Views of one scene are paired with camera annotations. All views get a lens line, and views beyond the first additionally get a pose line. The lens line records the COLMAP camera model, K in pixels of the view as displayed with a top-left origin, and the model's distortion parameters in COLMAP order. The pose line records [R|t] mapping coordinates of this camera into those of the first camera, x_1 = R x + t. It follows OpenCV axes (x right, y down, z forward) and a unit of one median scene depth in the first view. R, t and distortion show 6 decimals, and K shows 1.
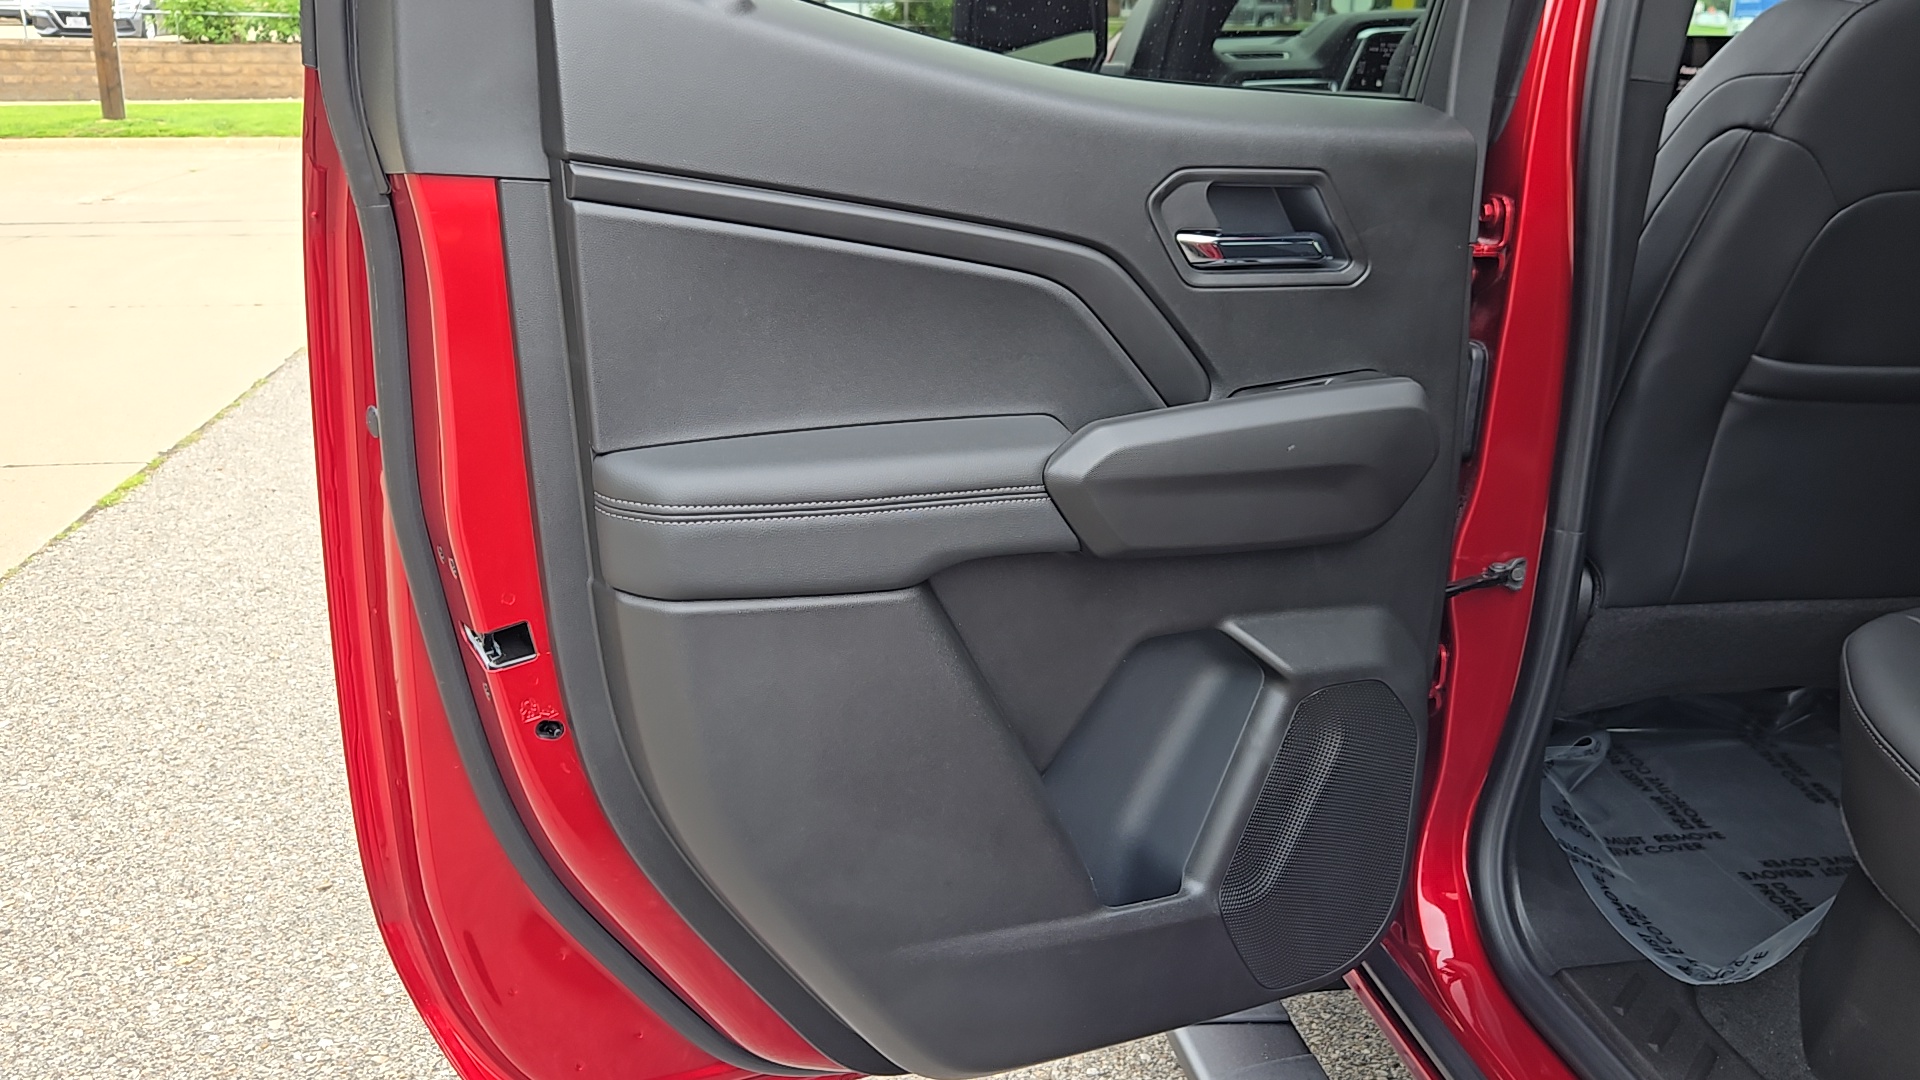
lens RADIAL K [[1602.7, 0, 961.5], [0, 1602.7, 529.5], [0, 0, 1]] dist [0.007956, 0.012376]
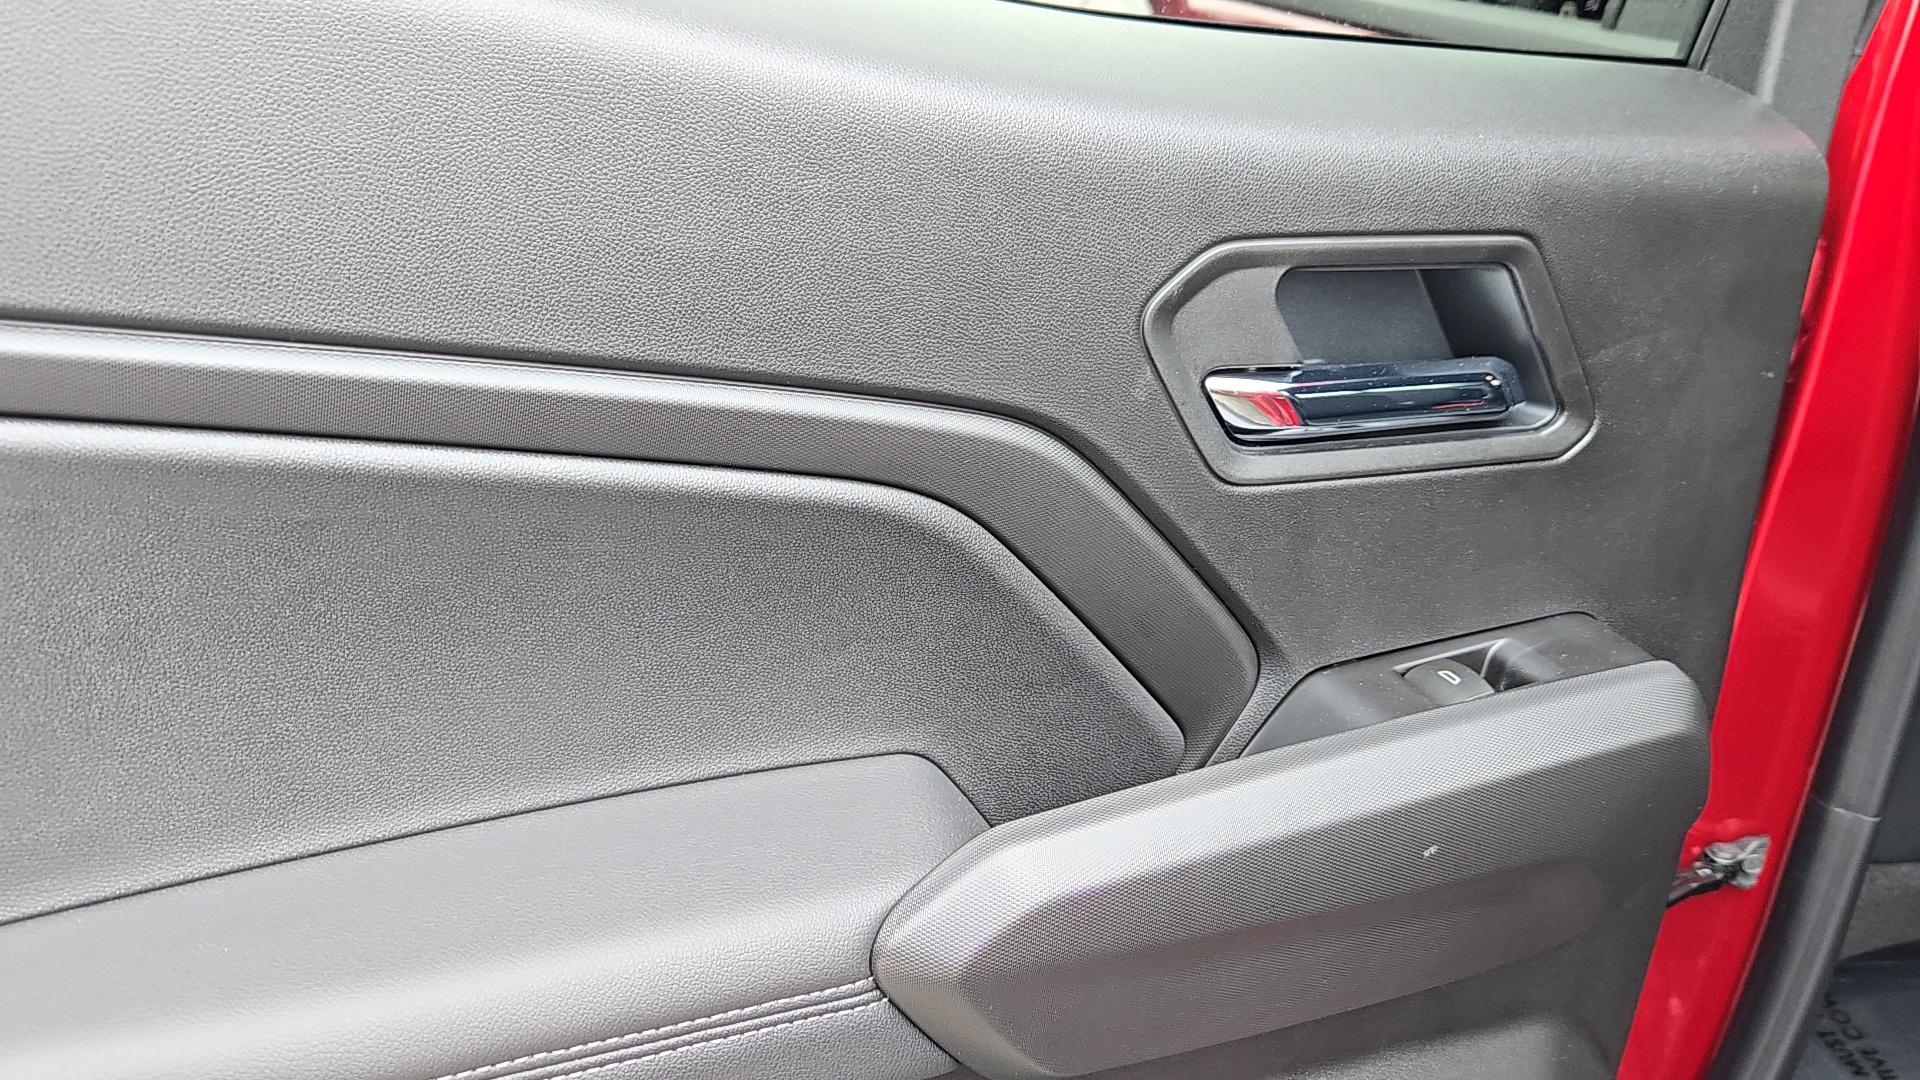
lens RADIAL K [[1602.7, 0, 964.7], [0, 1602.7, 536.0], [0, 0, 1]] dist [0.007956, 0.012376]
pose [[0.999236, 0.038401, -0.007261, 0.069312], [-0.037586, 0.995178, 0.090595, -0.173559], [0.010705, -0.090252, 0.995861, 0.528333]]
